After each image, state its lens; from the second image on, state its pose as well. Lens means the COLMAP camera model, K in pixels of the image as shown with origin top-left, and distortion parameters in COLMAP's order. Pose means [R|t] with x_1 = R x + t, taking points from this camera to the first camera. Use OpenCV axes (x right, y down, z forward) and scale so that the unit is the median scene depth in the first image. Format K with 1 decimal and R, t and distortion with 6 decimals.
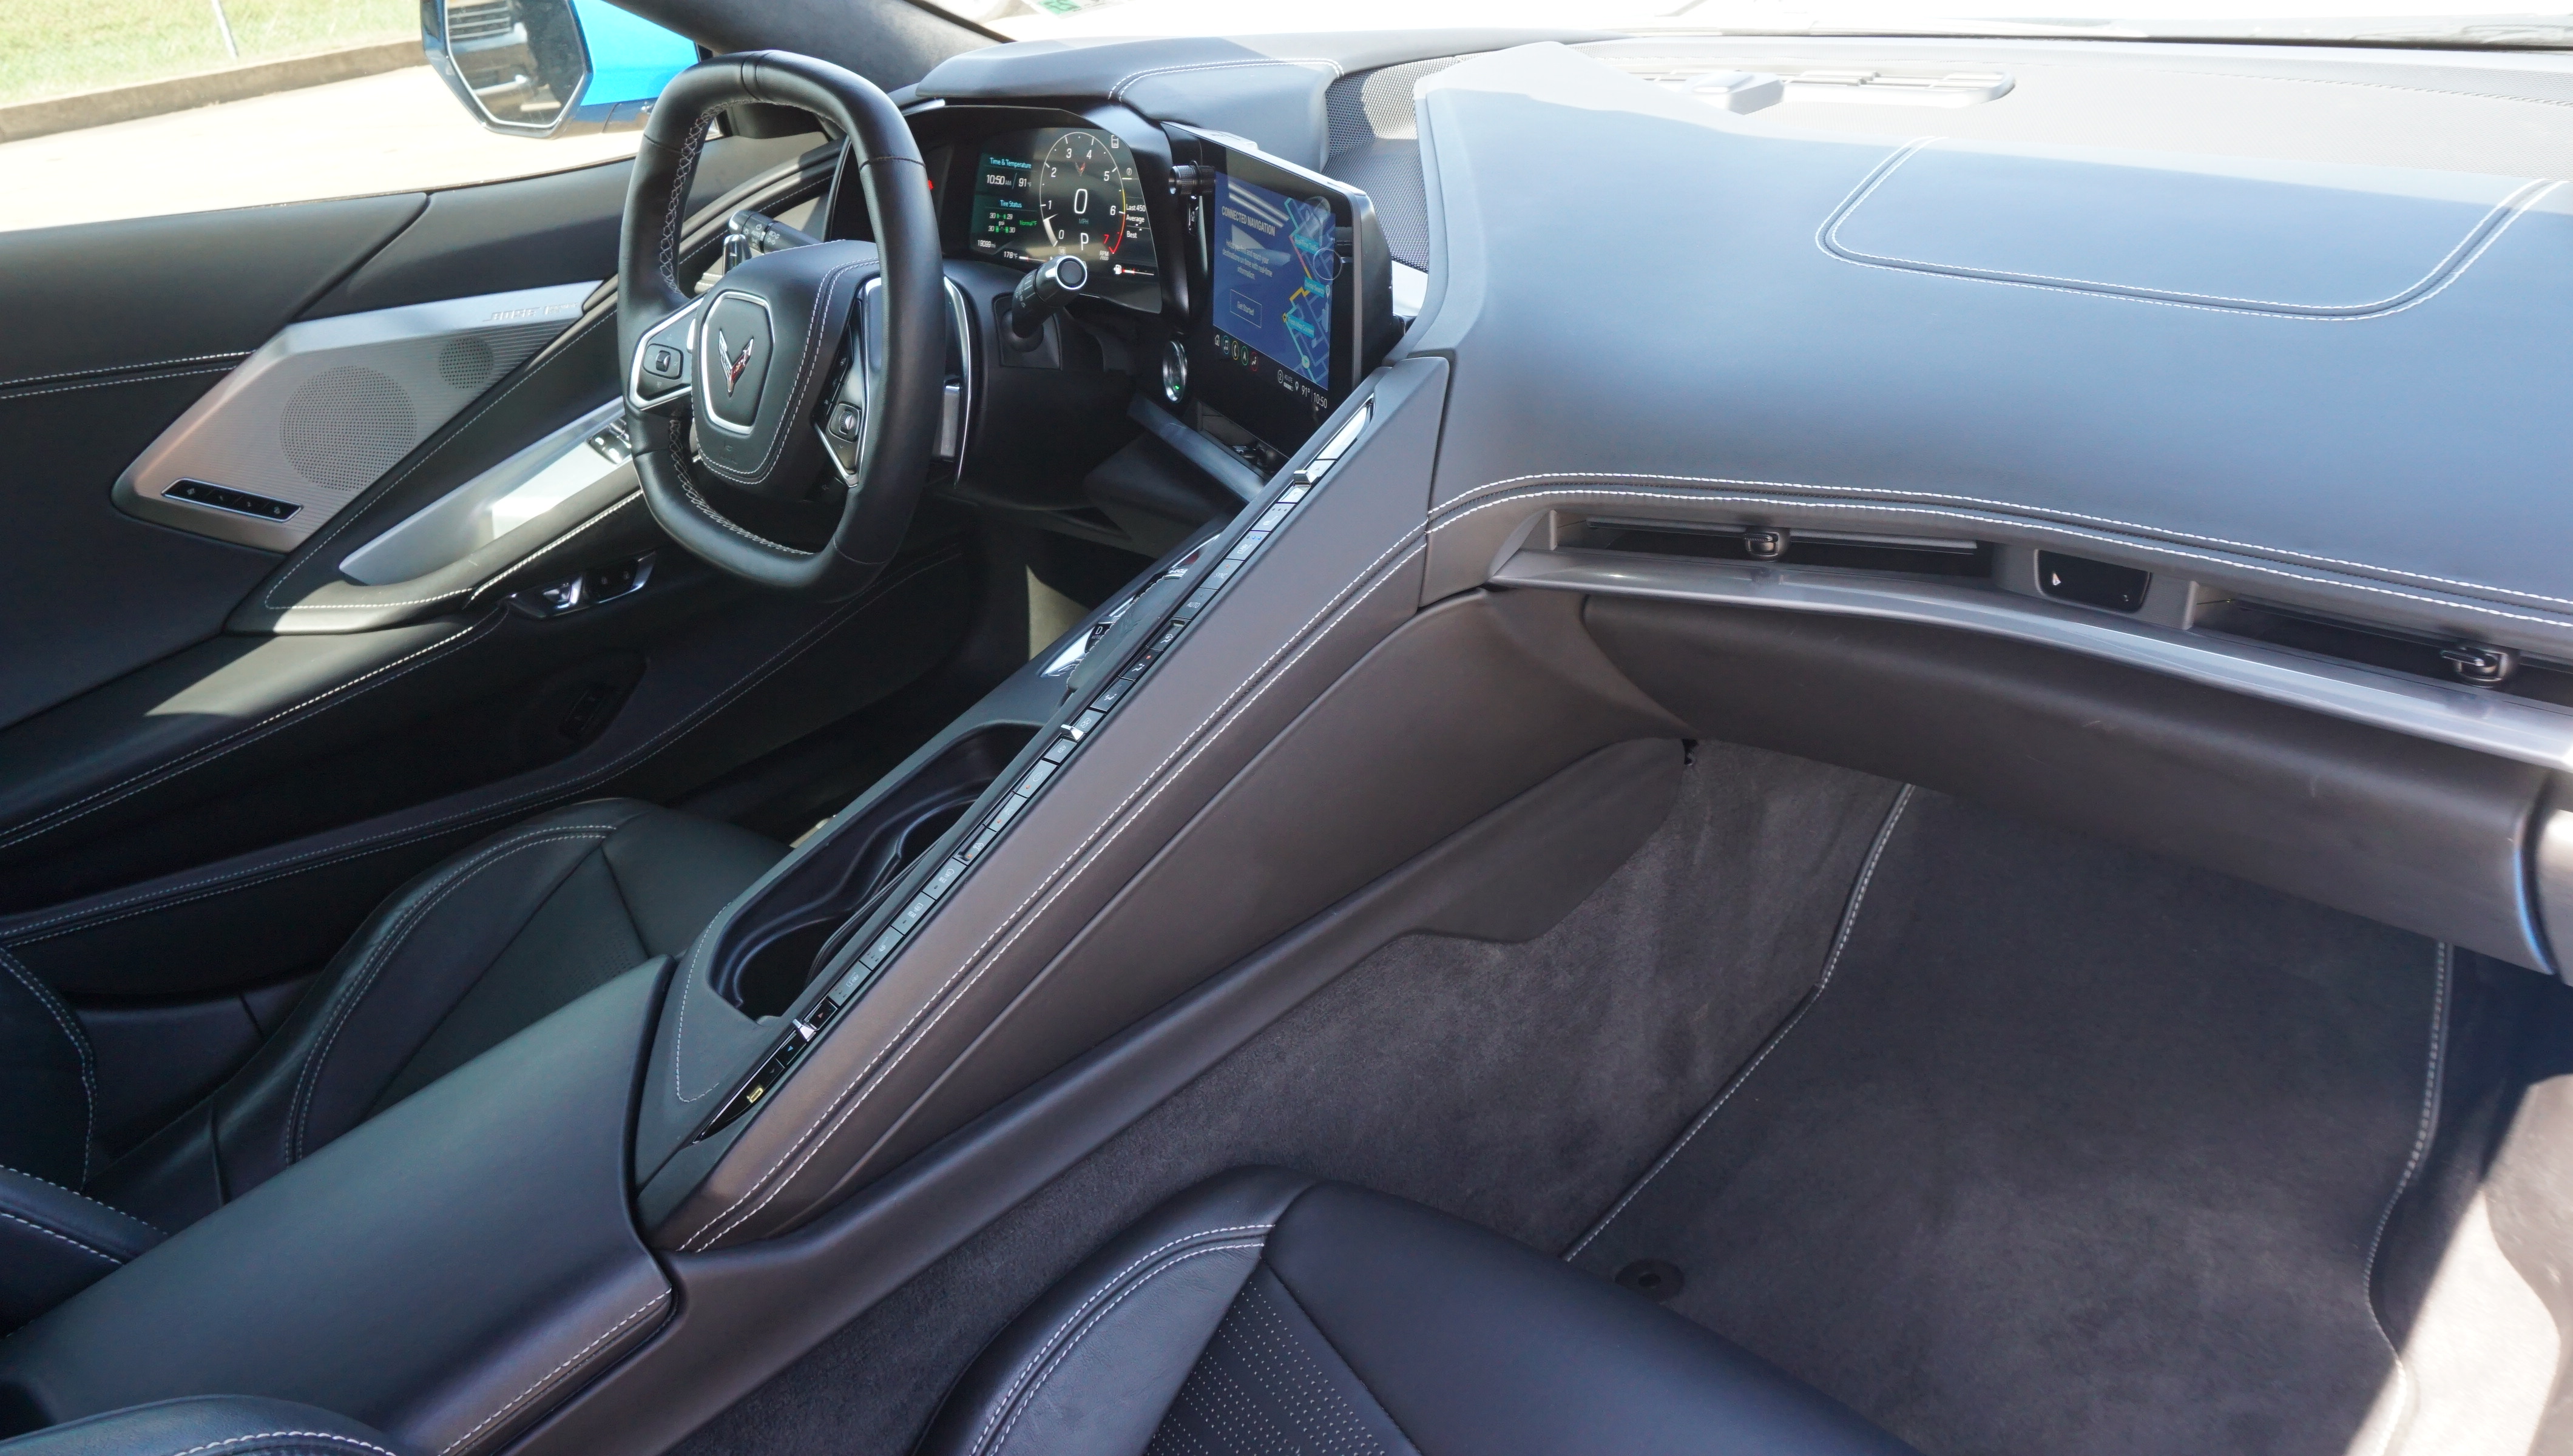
lens RADIAL K [[1744.6, 0, 1284.2], [0, 1744.6, 729.4], [0, 0, 1]] dist [-0.033801, 0.032121]
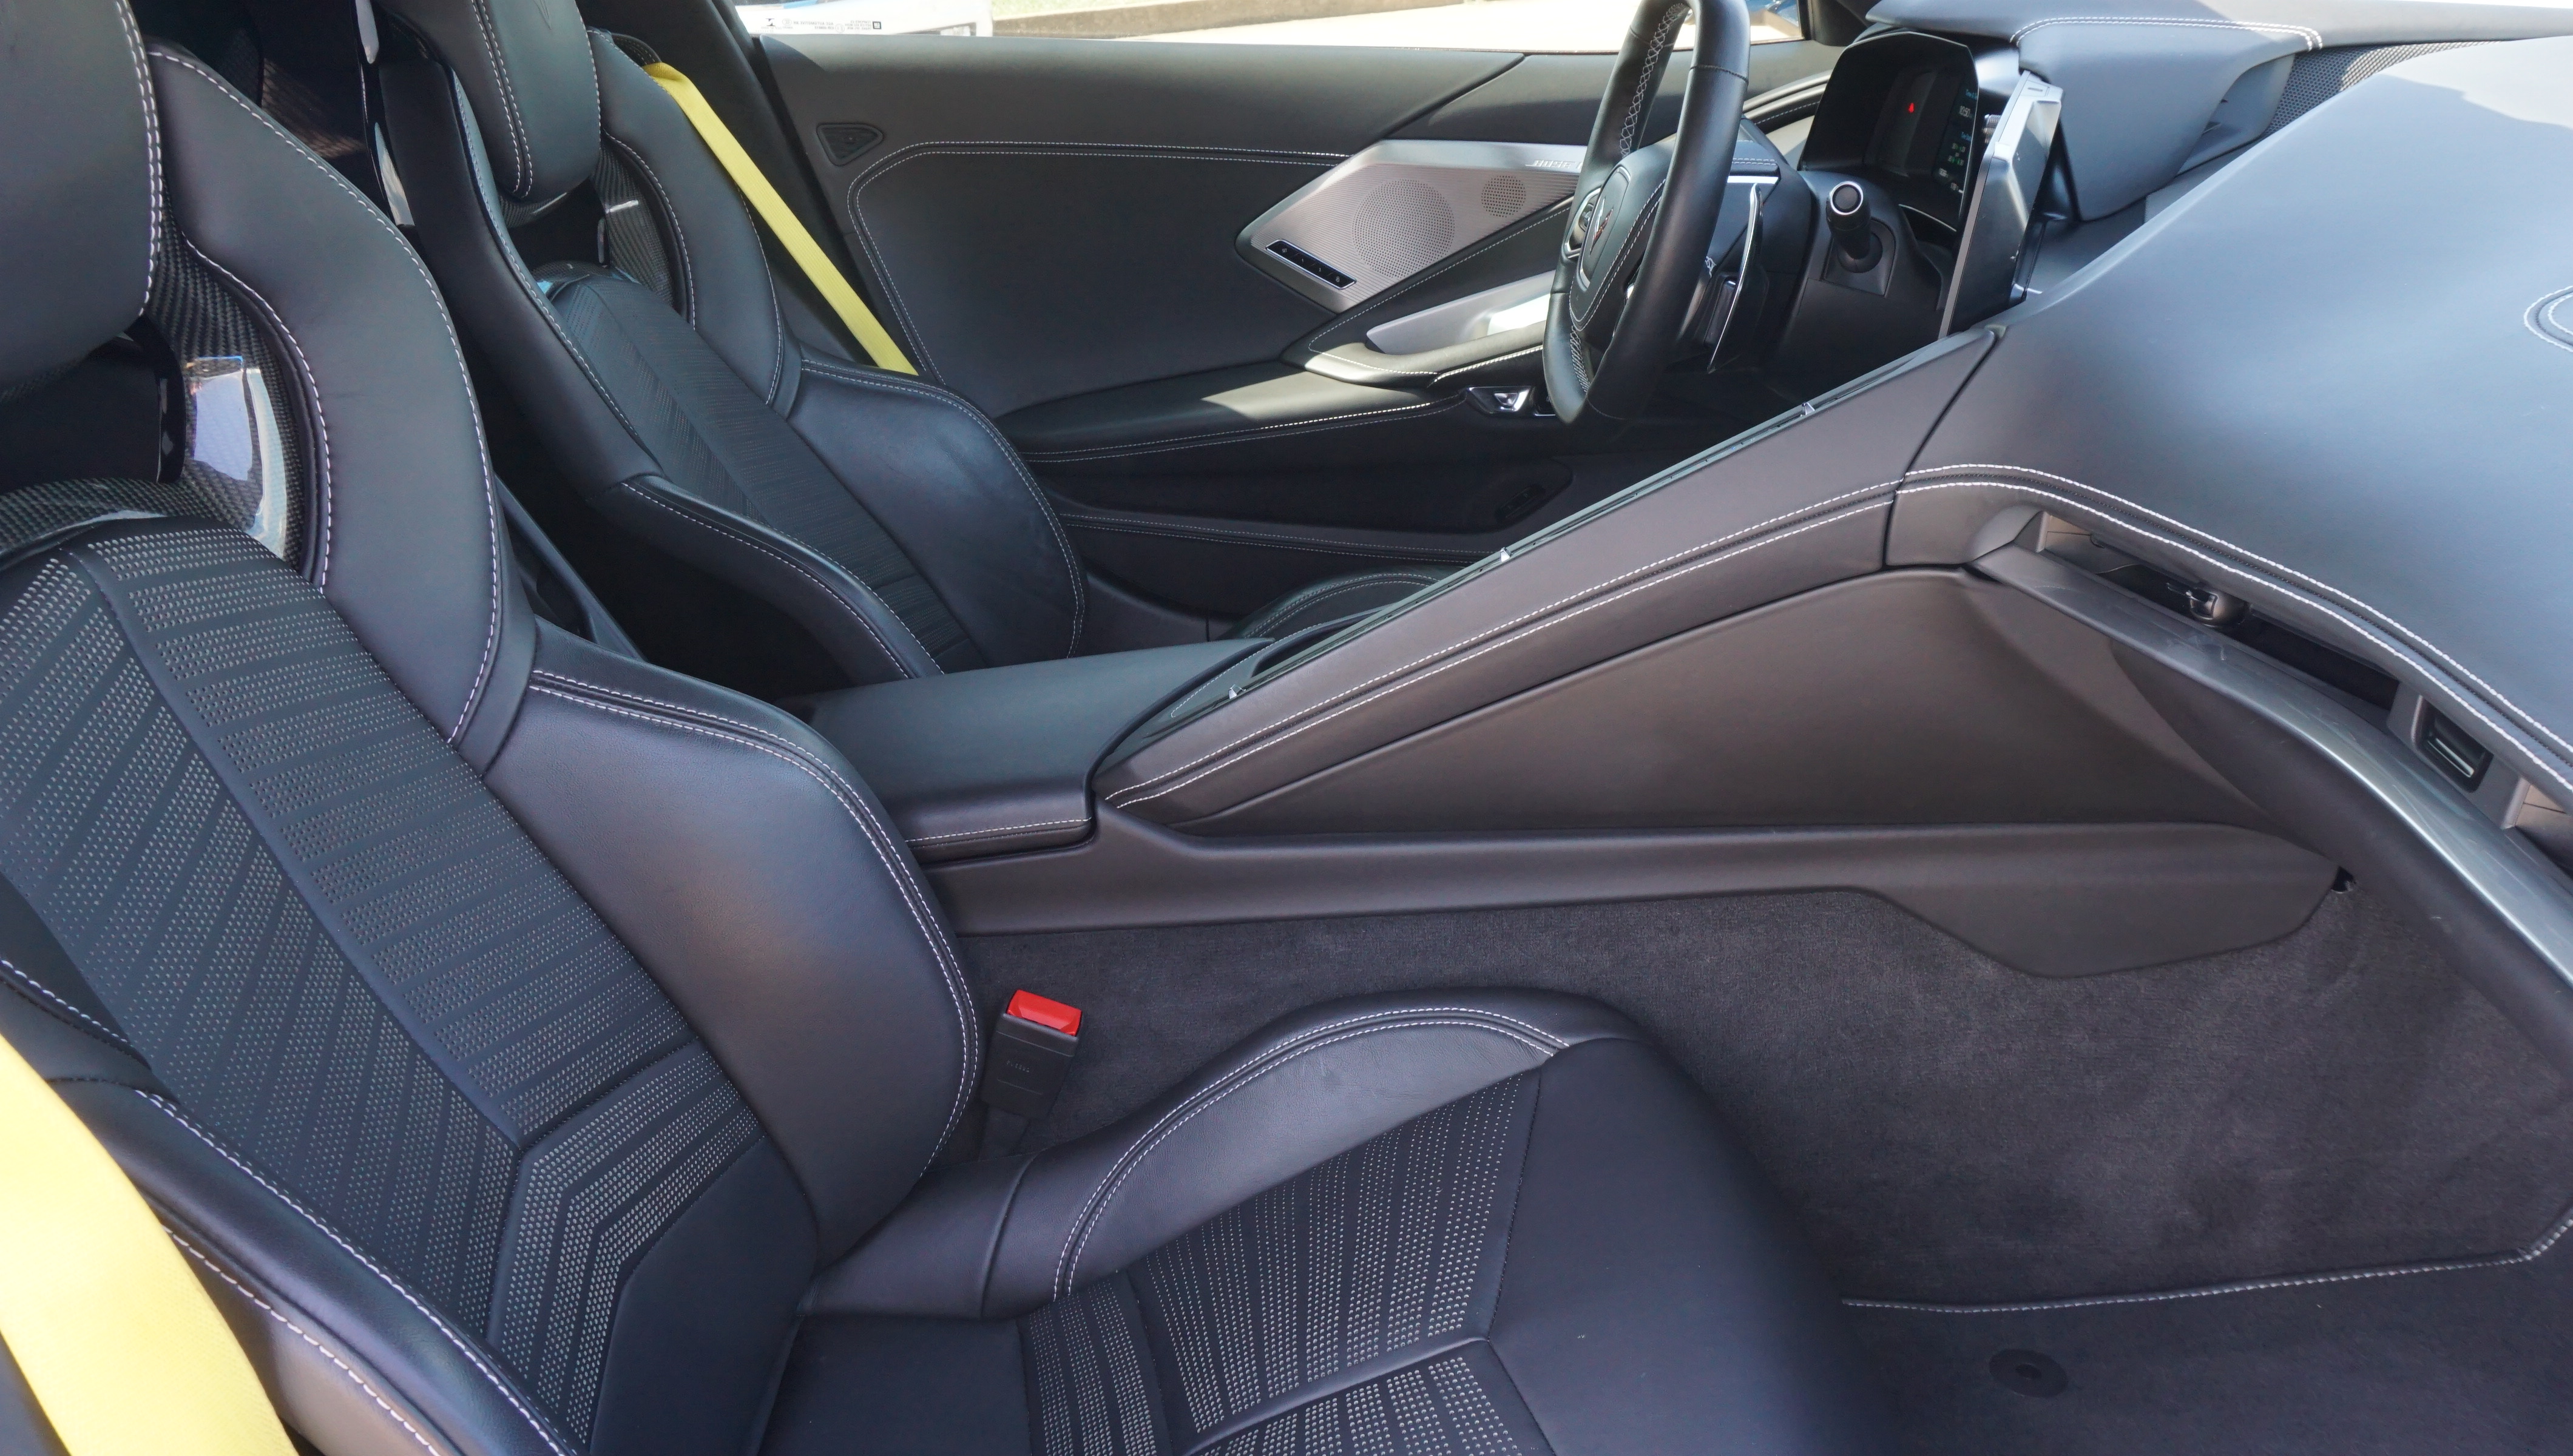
lens RADIAL K [[1744.6, 0, 1277.6], [0, 1744.6, 719.3], [0, 0, 1]] dist [-0.033801, 0.032121]
pose [[0.681867, 0.361622, -0.635835, 0.372868], [-0.330424, 0.927783, 0.173318, -0.032518], [0.652593, 0.091915, 0.752113, 0.007943]]
